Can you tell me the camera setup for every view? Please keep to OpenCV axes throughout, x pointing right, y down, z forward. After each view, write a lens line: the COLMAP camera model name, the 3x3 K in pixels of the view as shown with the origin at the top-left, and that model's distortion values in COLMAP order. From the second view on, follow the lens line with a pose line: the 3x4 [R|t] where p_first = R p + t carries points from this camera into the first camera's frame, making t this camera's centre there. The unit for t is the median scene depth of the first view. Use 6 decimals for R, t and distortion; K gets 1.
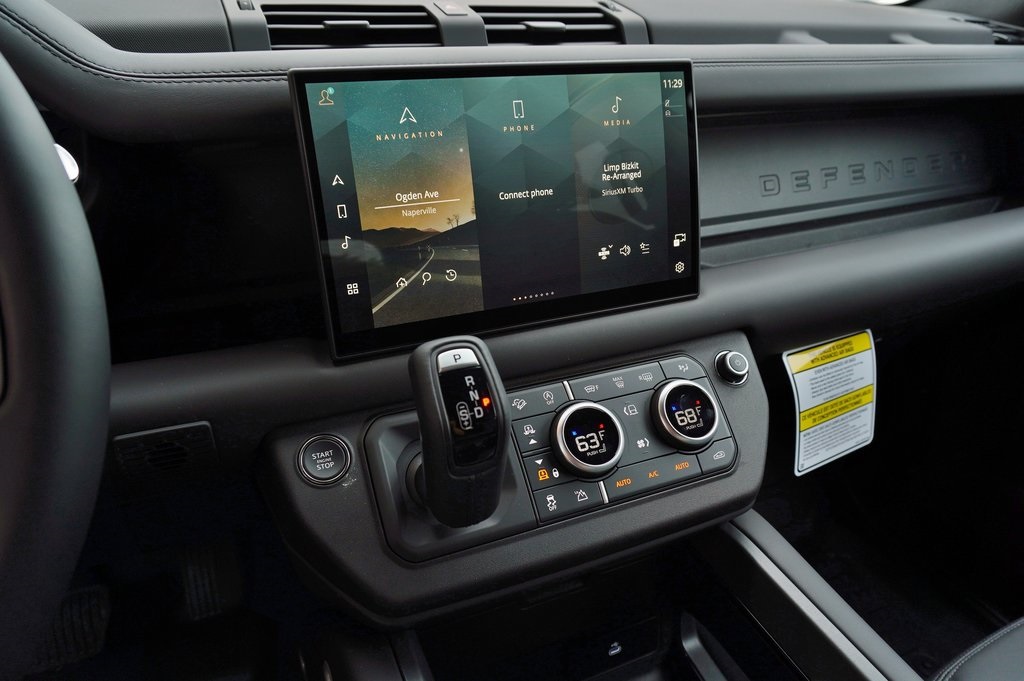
lens RADIAL K [[690.3, 0, 513.3], [0, 690.3, 343.7], [0, 0, 1]] dist [-0.046015, 0.042744]
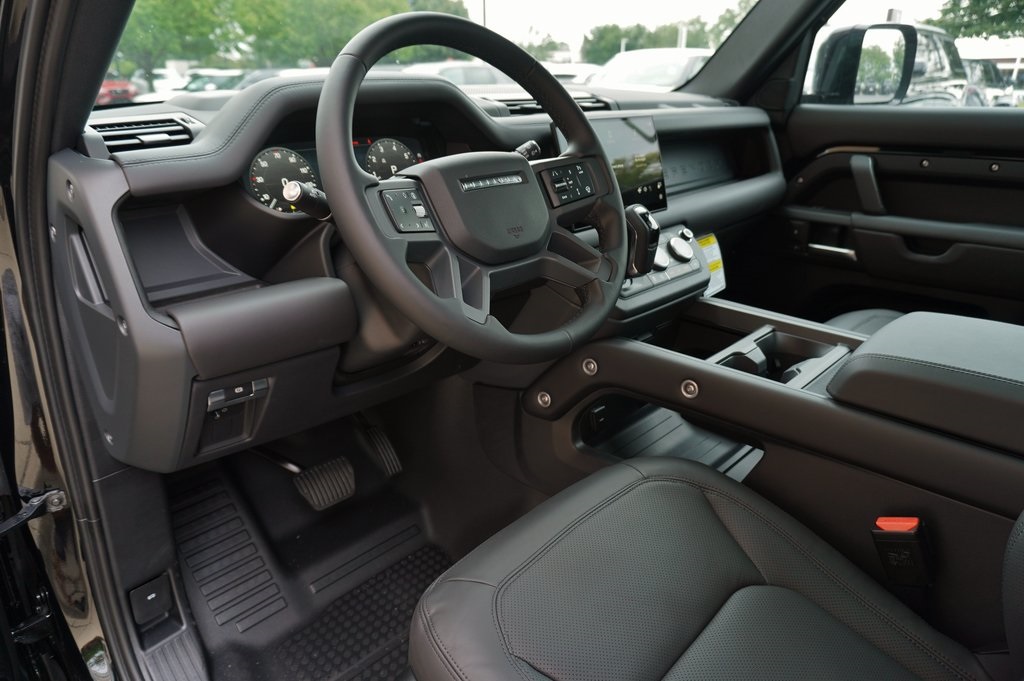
lens RADIAL K [[690.3, 0, 514.9], [0, 690.3, 348.8], [0, 0, 1]] dist [-0.046015, 0.042744]
pose [[0.921115, -0.164107, 0.353011, -1.348314], [0.200942, 0.977093, -0.070089, 0.550340], [-0.333422, 0.135495, 0.932990, -1.172134]]
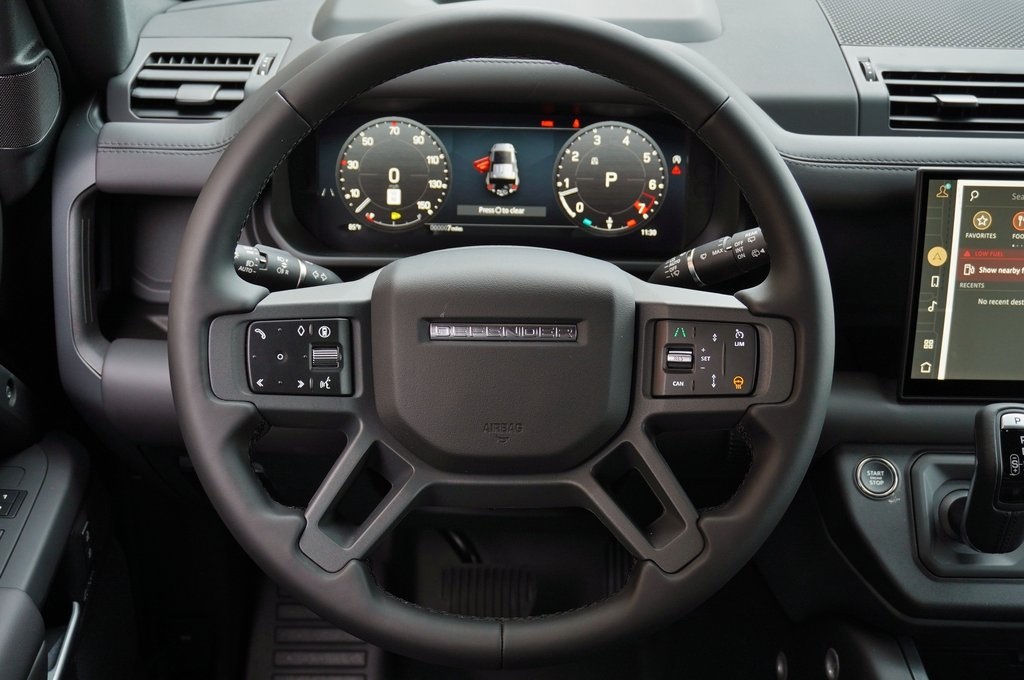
lens RADIAL K [[1329.9, 0, 518.9], [0, 1329.9, 353.3], [0, 0, 1]] dist [0.001081, 0.000000]
pose [[0.921319, 0.192818, -0.337627, -0.097859], [-0.187846, 0.981041, 0.047675, -0.037360], [0.340418, 0.019498, 0.940072, -1.331166]]
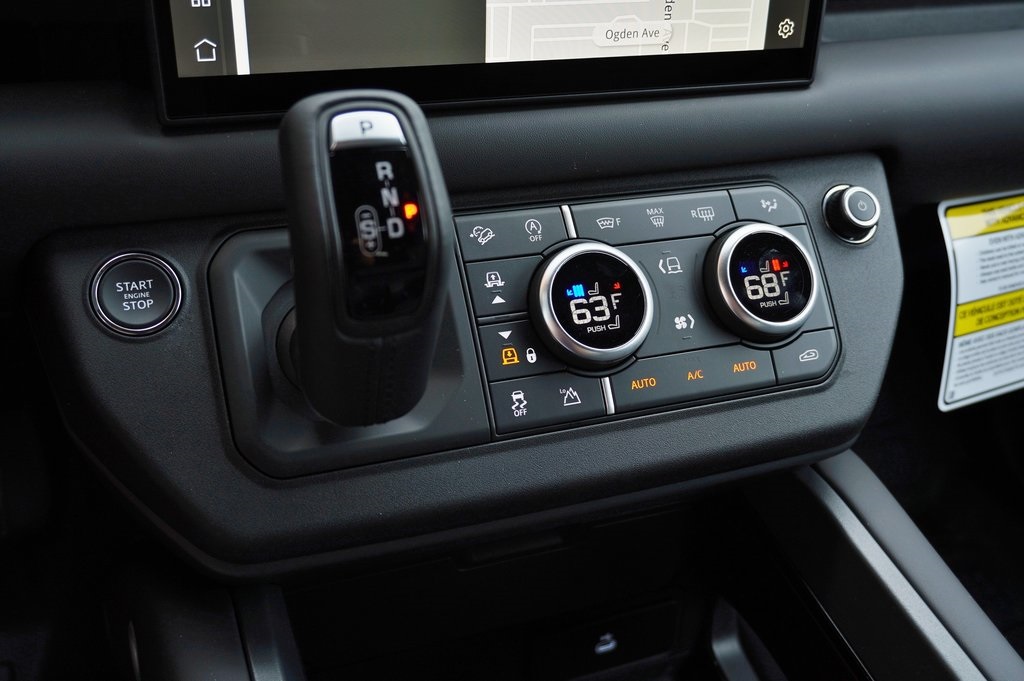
lens RADIAL K [[1044.5, 0, 510.9], [0, 1044.5, 348.4], [0, 0, 1]] dist [0.005354, 0.000000]
pose [[0.995463, 0.094745, 0.008788, 0.035281], [-0.094946, 0.983000, 0.157153, 0.041081], [0.006251, -0.157275, 0.987535, 0.109255]]
